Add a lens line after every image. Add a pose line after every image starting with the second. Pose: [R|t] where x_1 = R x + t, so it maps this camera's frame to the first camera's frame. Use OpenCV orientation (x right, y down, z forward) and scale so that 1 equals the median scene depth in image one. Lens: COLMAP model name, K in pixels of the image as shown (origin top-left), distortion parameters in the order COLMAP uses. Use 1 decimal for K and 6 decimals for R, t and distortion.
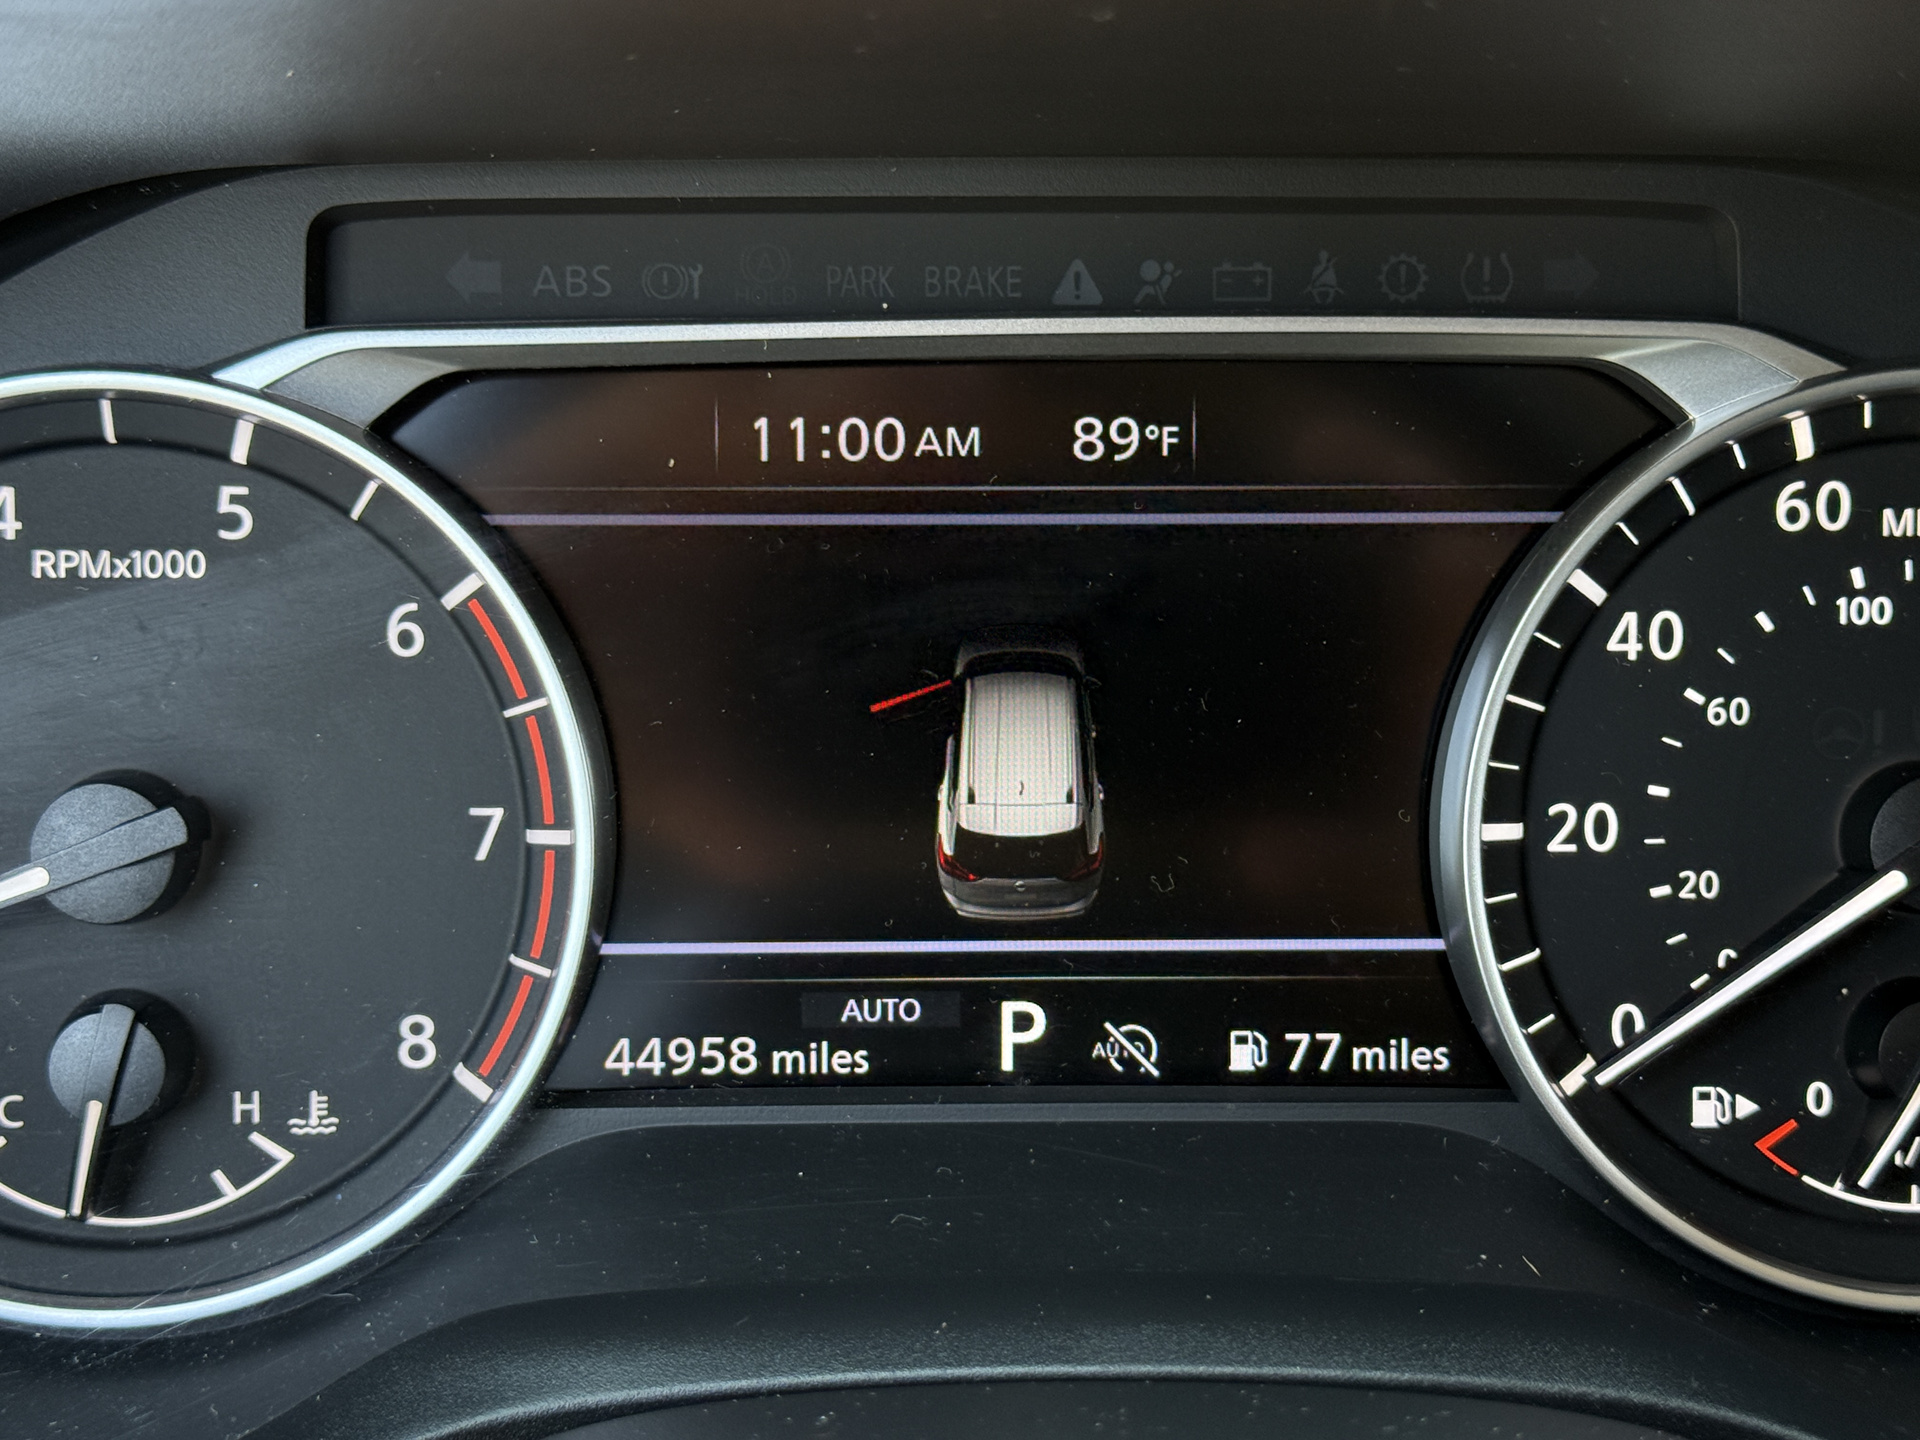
lens RADIAL K [[2978.1, 0, 959.0], [0, 2978.1, 736.7], [0, 0, 1]] dist [0.122995, 0.000000]
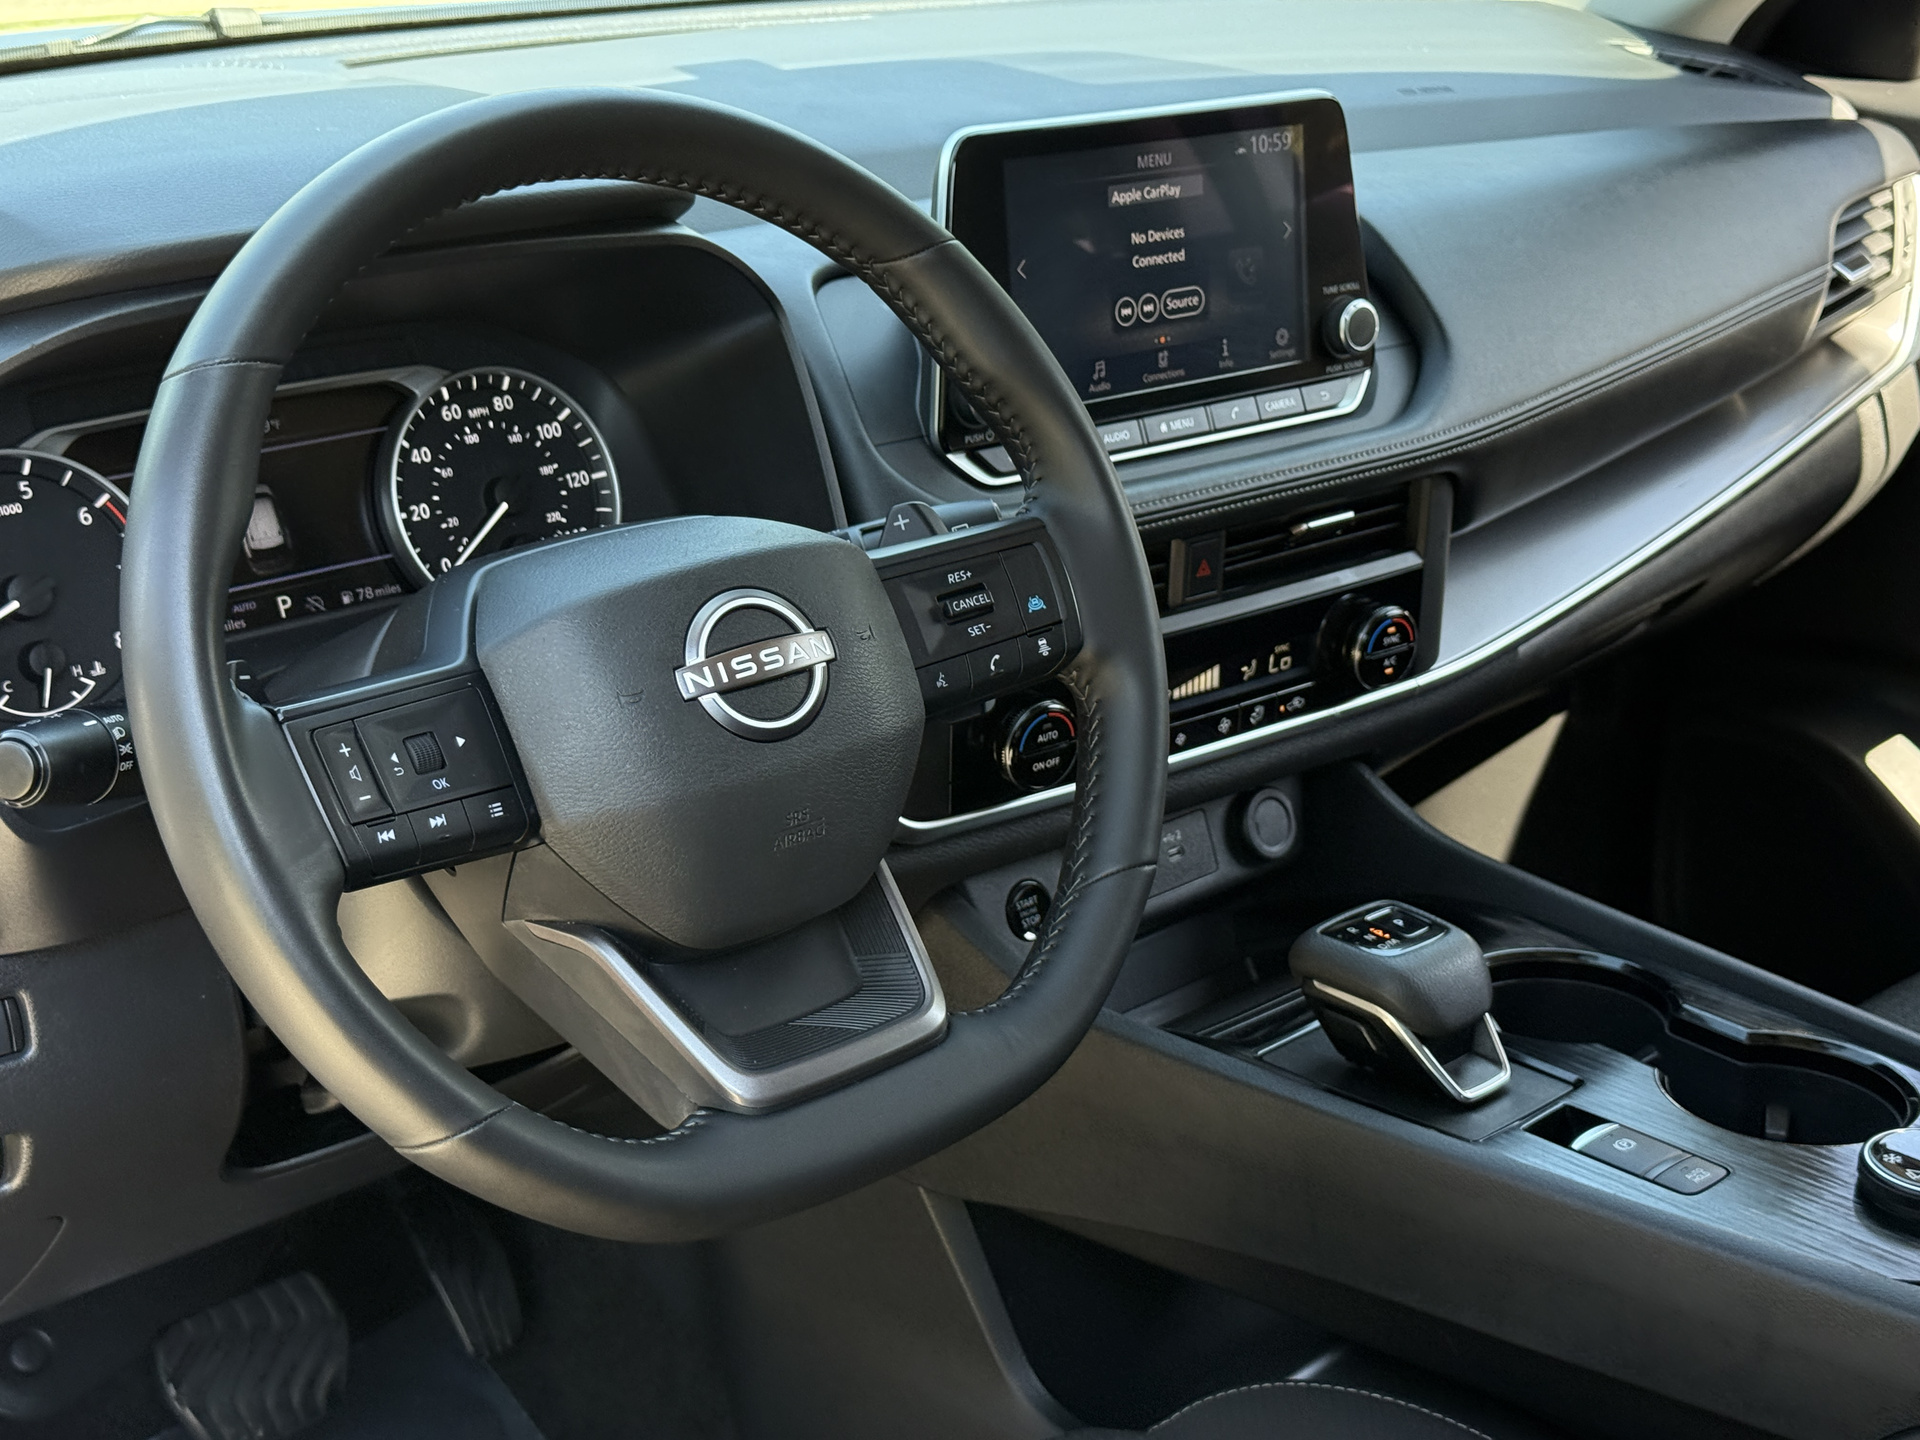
lens RADIAL K [[2747.2, 0, 959.0], [0, 2747.2, 715.0], [0, 0, 1]] dist [0.127880, 0.000000]
pose [[0.752946, -0.230153, 0.616525, -1.367801], [0.268532, 0.962757, 0.031453, 0.327735], [-0.600803, 0.141874, 0.786707, -1.891036]]
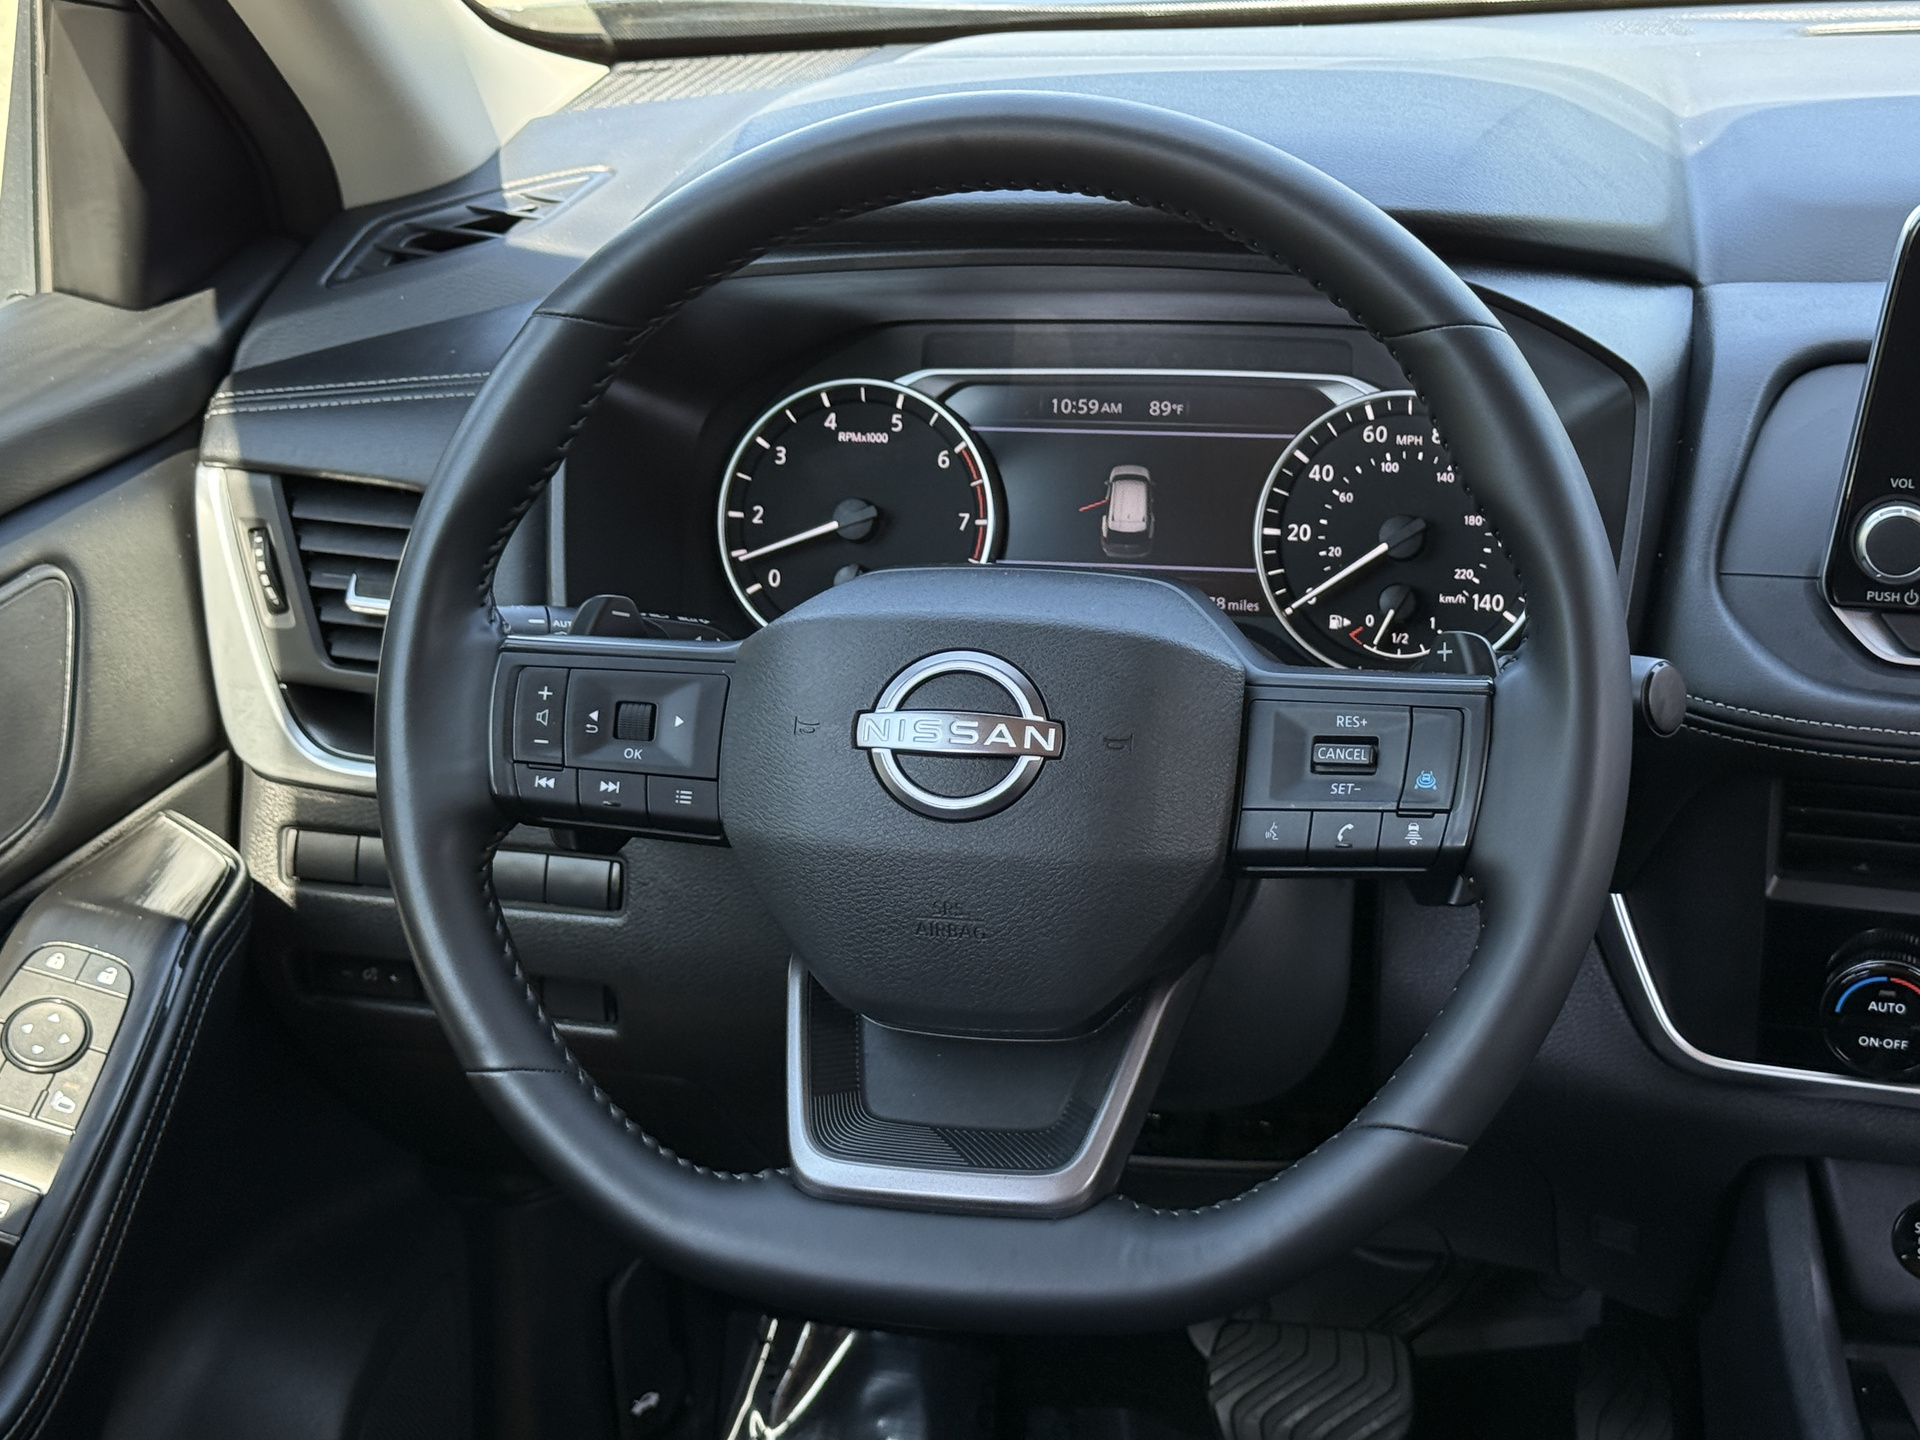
lens RADIAL K [[3221.5, 0, 934.0], [0, 3221.5, 727.8], [0, 0, 1]] dist [0.132259, 0.000000]
pose [[0.969461, 0.048223, -0.240459, 0.671611], [-0.063574, 0.996377, -0.056494, 0.459096], [0.236864, 0.070055, 0.969014, -2.421438]]
